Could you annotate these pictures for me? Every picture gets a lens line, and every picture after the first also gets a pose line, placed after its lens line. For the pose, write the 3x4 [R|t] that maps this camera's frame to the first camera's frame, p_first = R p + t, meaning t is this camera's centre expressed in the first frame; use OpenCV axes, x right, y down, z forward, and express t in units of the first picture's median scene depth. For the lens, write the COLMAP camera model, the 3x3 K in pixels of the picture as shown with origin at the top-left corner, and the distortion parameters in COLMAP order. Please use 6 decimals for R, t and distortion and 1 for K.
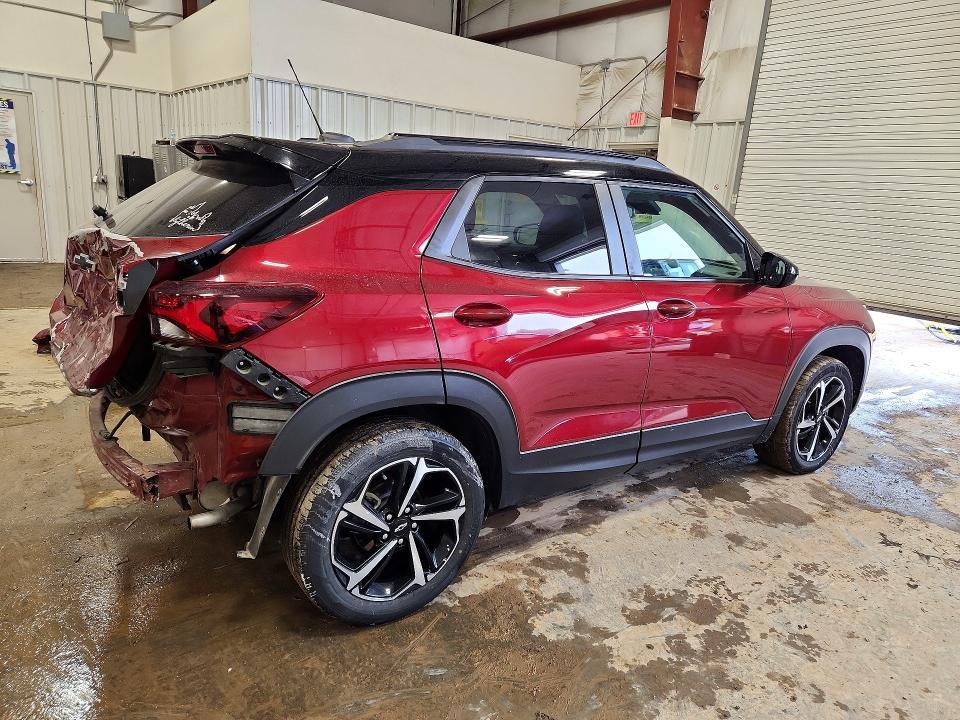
lens RADIAL K [[682.6, 0, 480.0], [0, 682.6, 360.0], [0, 0, 1]] dist [0.019671, -0.003052]
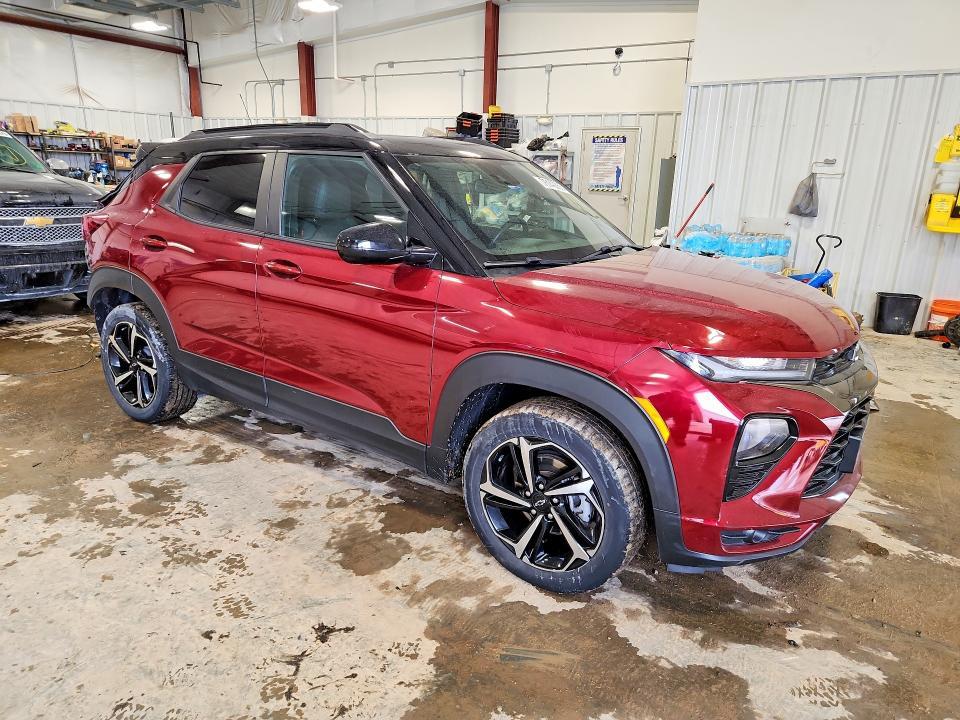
lens RADIAL K [[666.6, 0, 476.9], [0, 666.6, 362.9], [0, 0, 1]] dist [0.012268, -0.001278]
pose [[0.330421, 0.201131, -0.922154, 1.257516], [-0.236806, 0.963445, 0.125286, -0.125150], [0.913644, 0.176975, 0.365972, 0.869858]]
